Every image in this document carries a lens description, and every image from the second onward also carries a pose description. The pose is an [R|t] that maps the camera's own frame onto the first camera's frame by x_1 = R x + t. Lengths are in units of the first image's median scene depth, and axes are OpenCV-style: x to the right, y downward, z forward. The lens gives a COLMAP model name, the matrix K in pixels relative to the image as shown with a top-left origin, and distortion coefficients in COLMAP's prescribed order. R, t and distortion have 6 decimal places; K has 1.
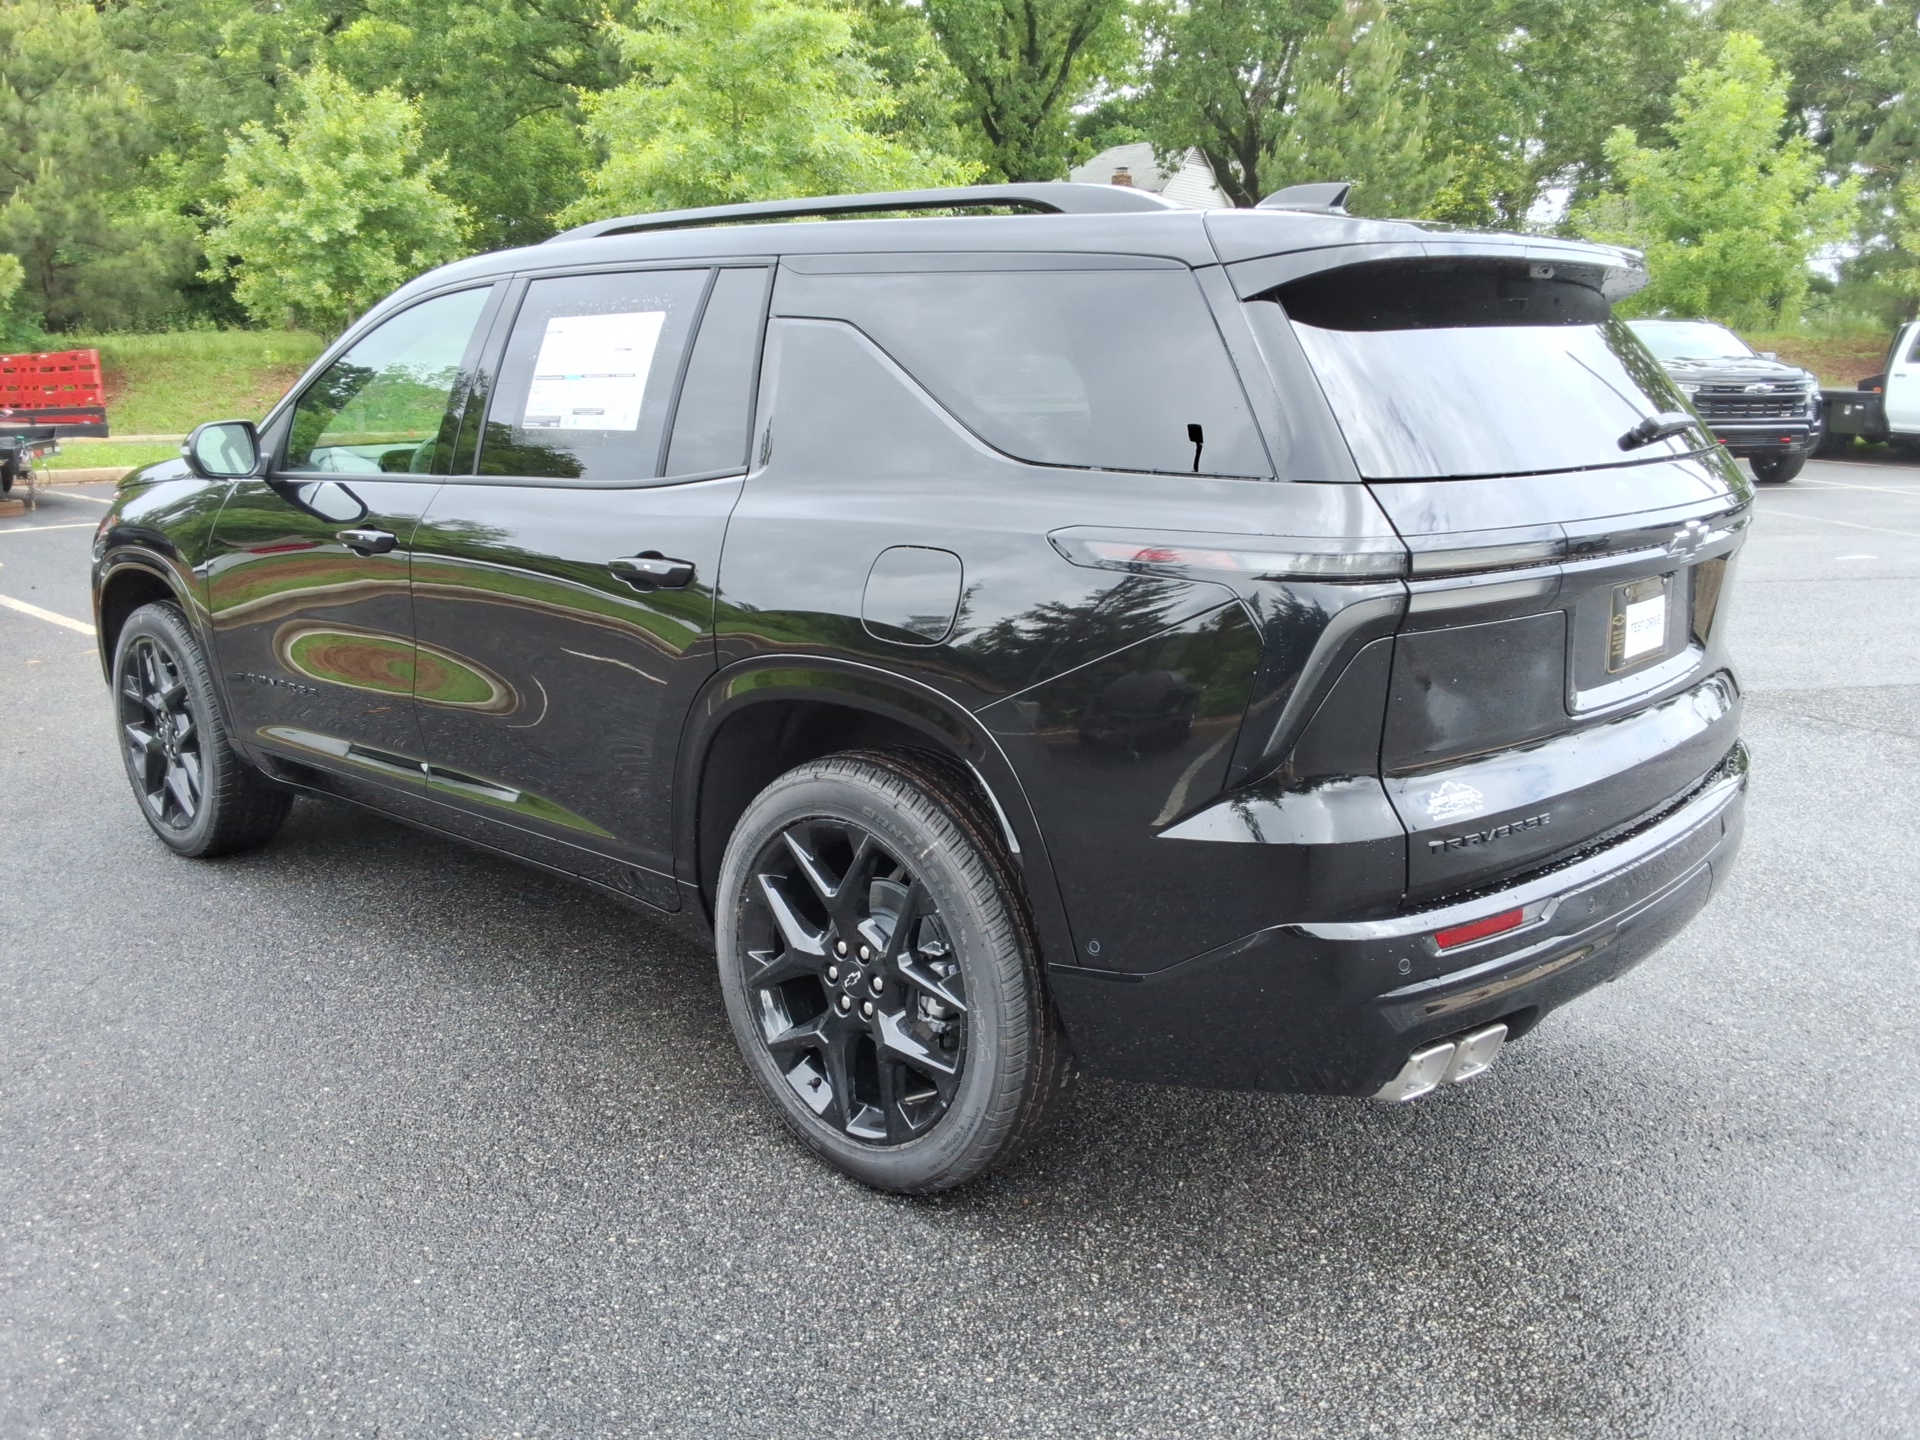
lens RADIAL K [[1539.3, 0, 975.3], [0, 1539.3, 718.2], [0, 0, 1]] dist [0.095708, -0.149810]
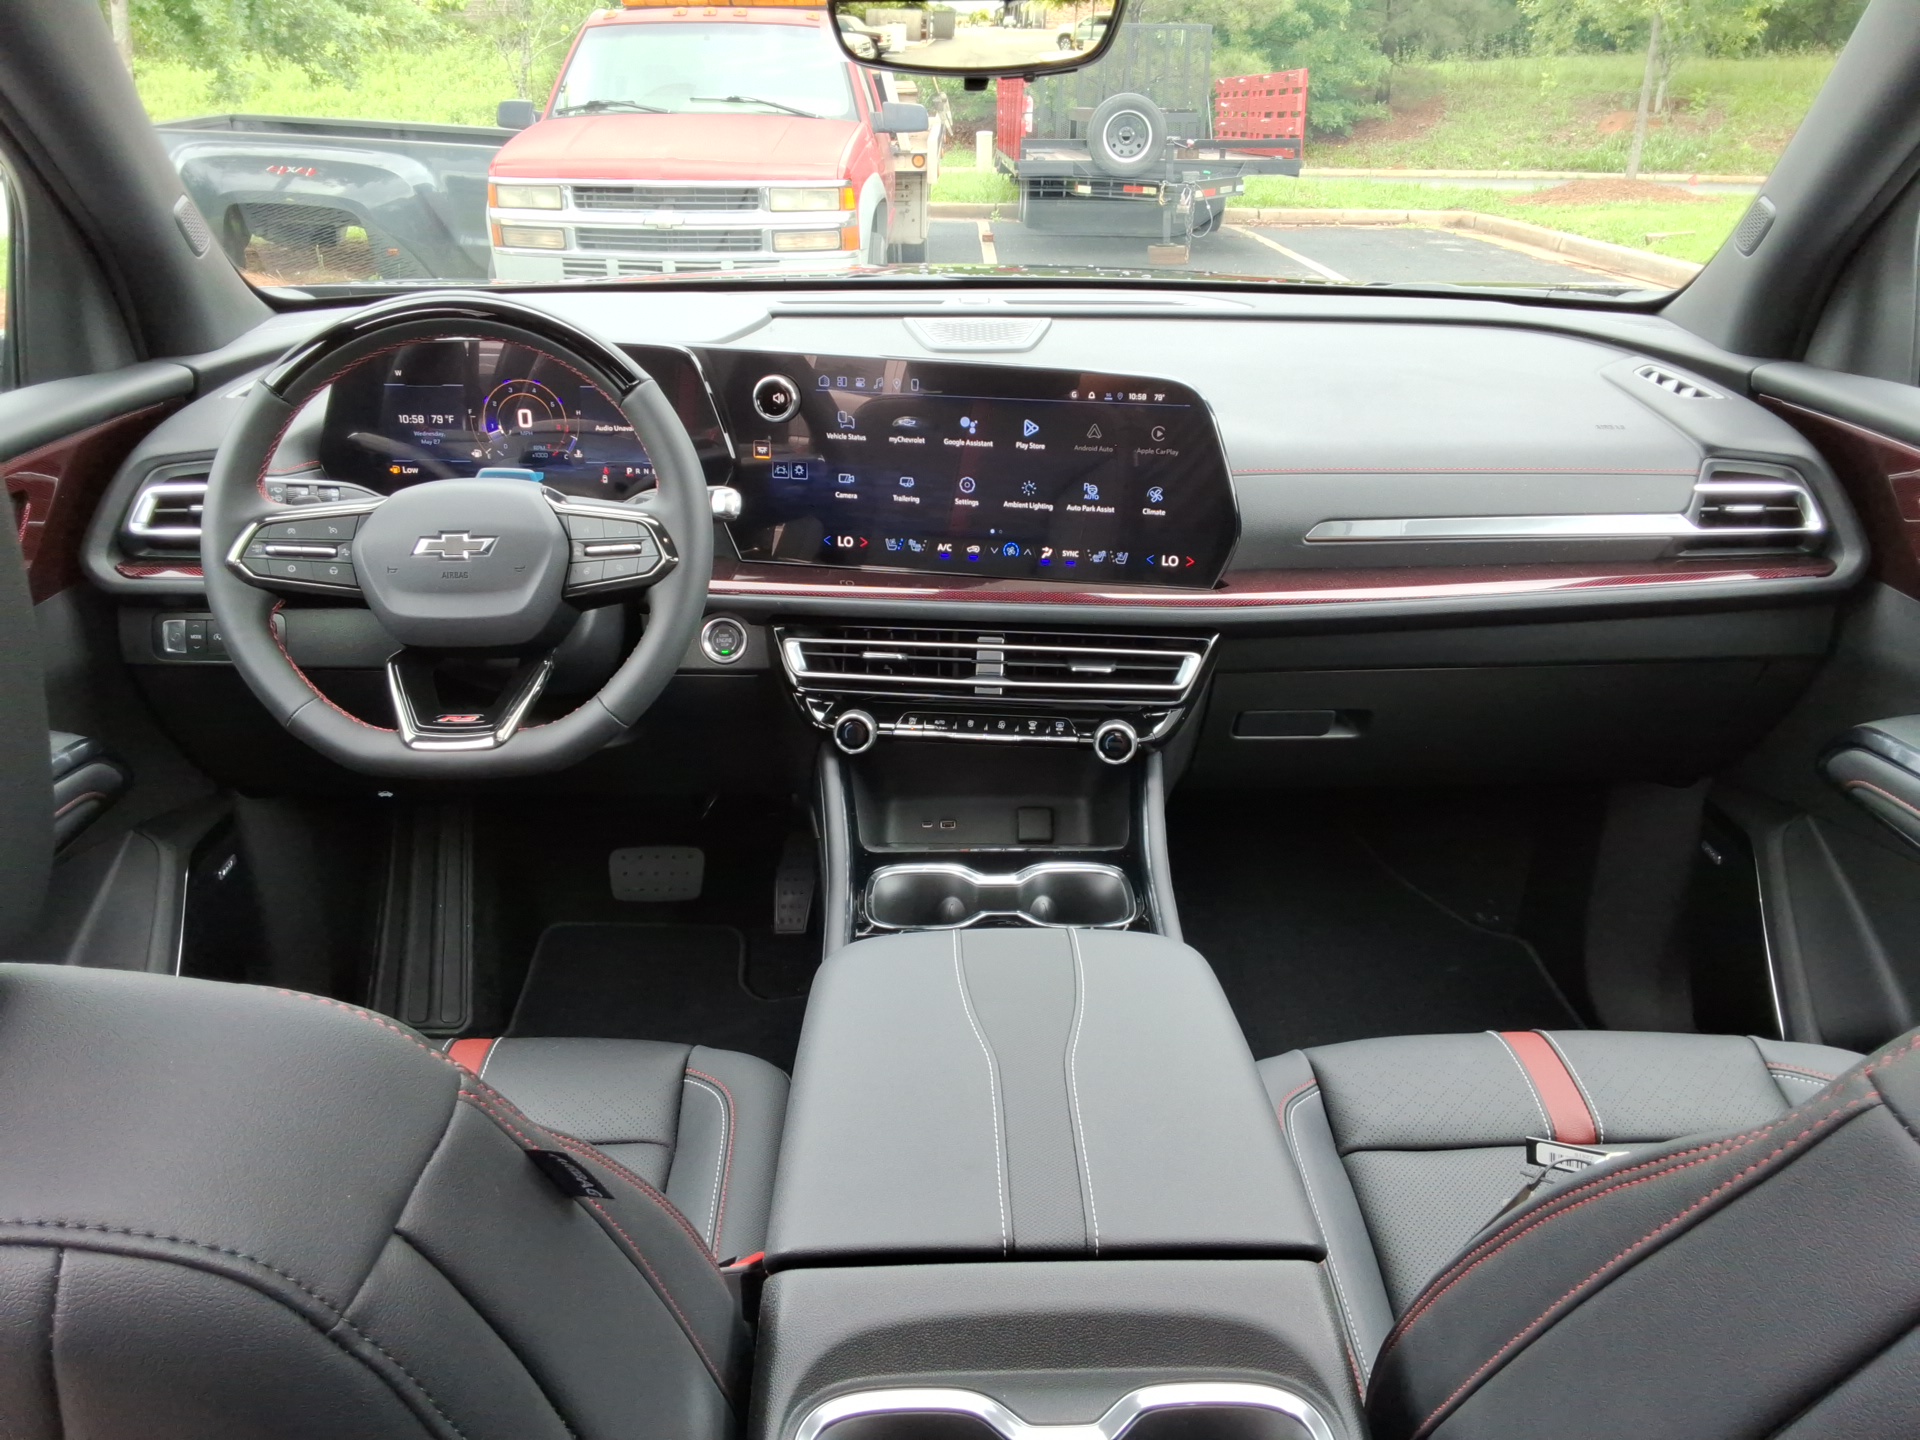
lens RADIAL K [[1539.3, 0, 975.3], [0, 1539.3, 718.2], [0, 0, 1]] dist [0.095708, -0.149810]
pose [[0.695021, 0.279102, -0.662607, -0.014751], [-0.172480, 0.959393, 0.223196, -0.041555], [0.697995, -0.040839, 0.714938, 0.189286]]
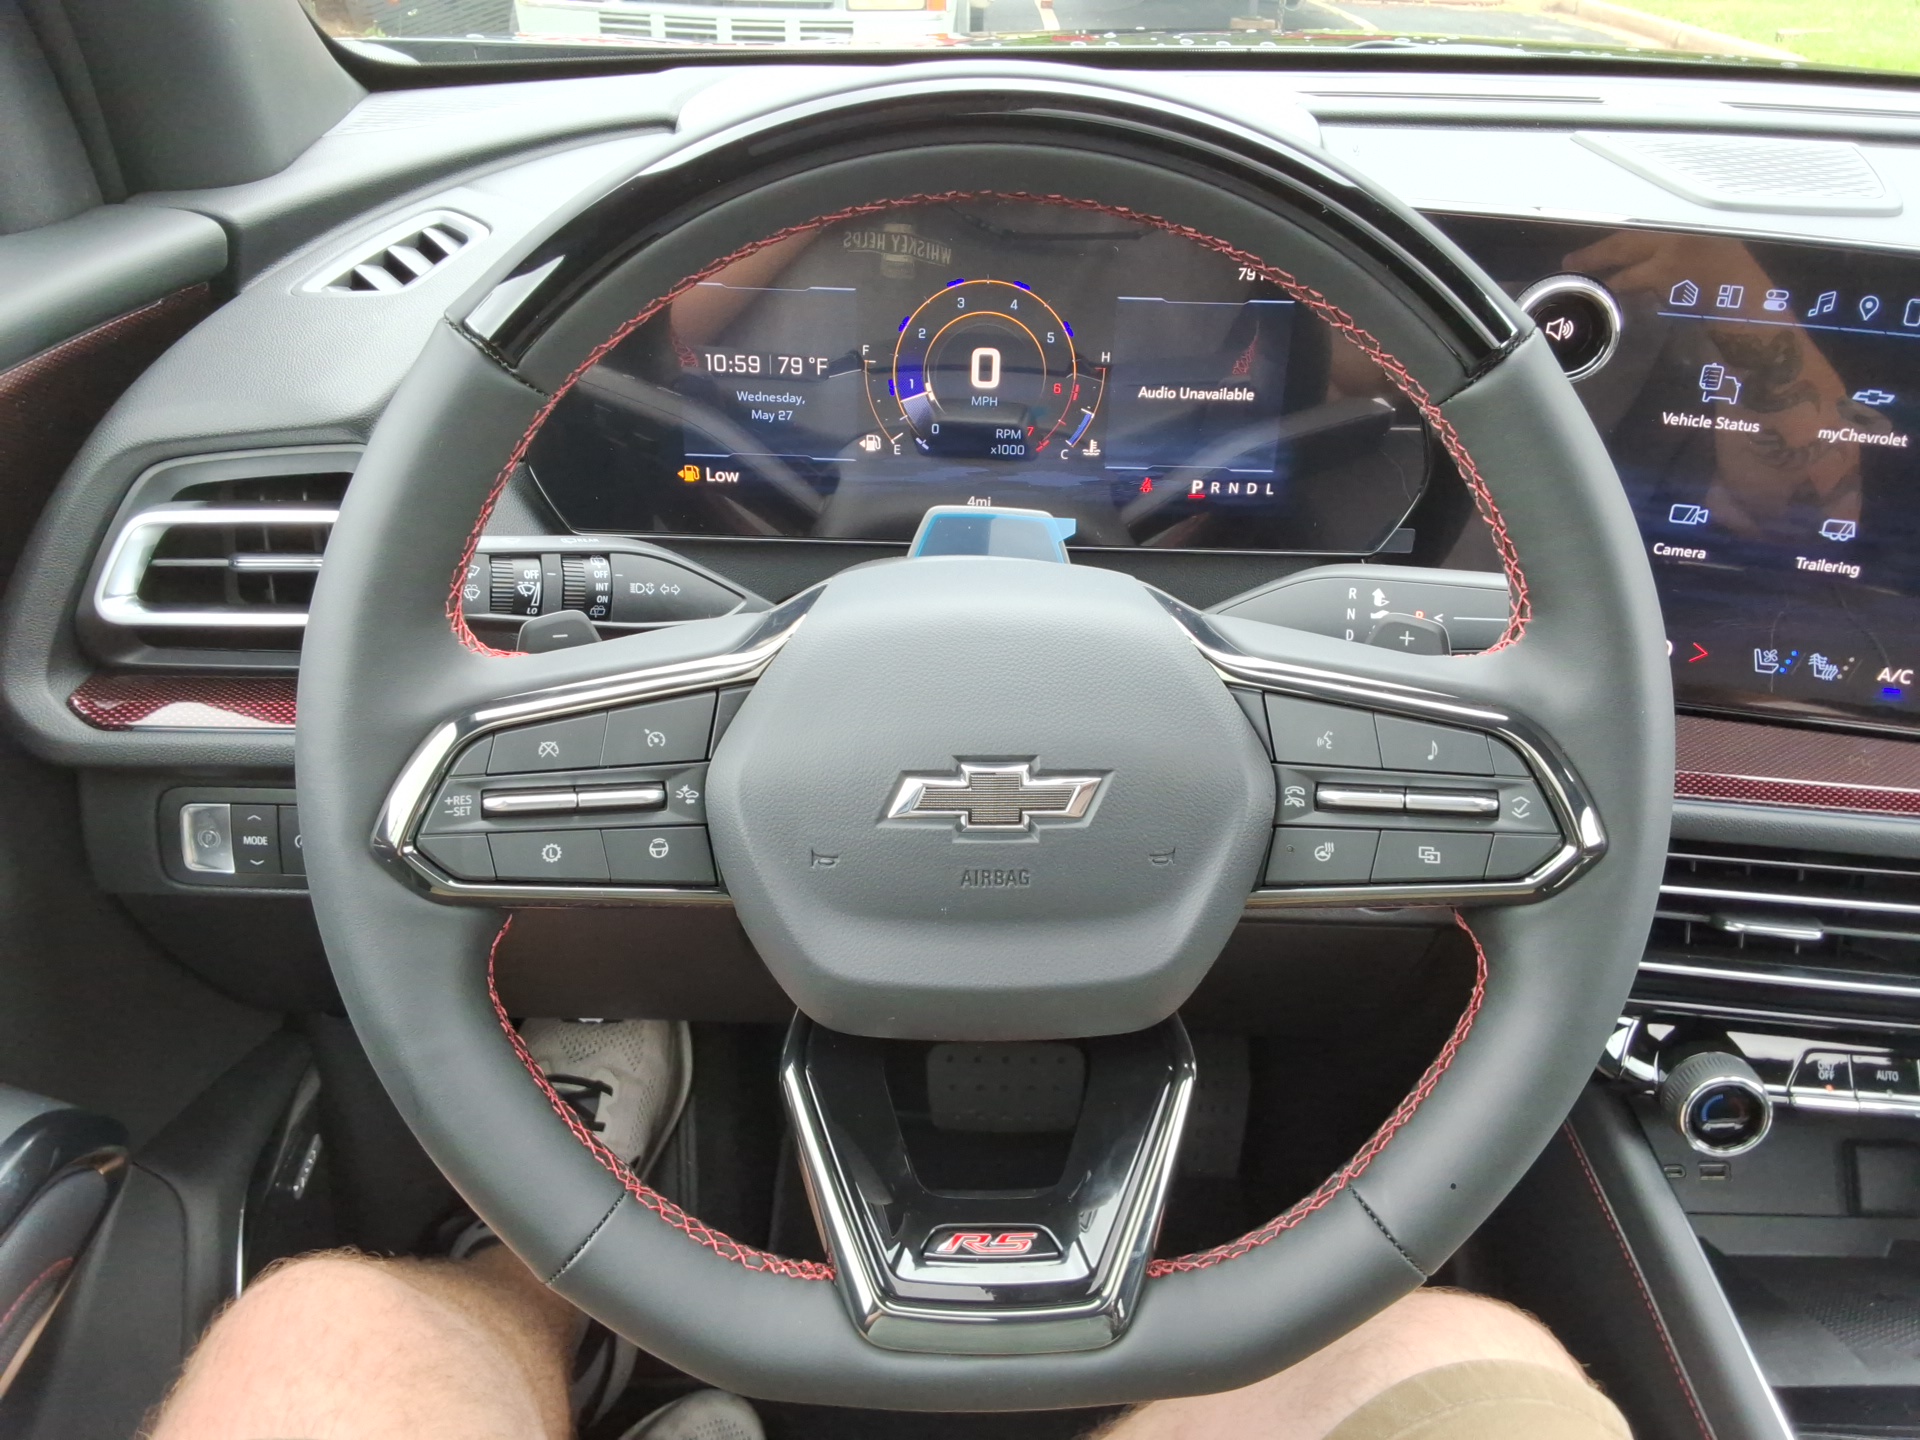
lens RADIAL K [[1539.3, 0, 975.3], [0, 1539.3, 718.2], [0, 0, 1]] dist [0.095708, -0.149810]
pose [[0.691091, 0.379197, -0.615307, -0.060211], [-0.200355, 0.918467, 0.340994, -0.039312], [0.694443, -0.112379, 0.710718, 0.203744]]
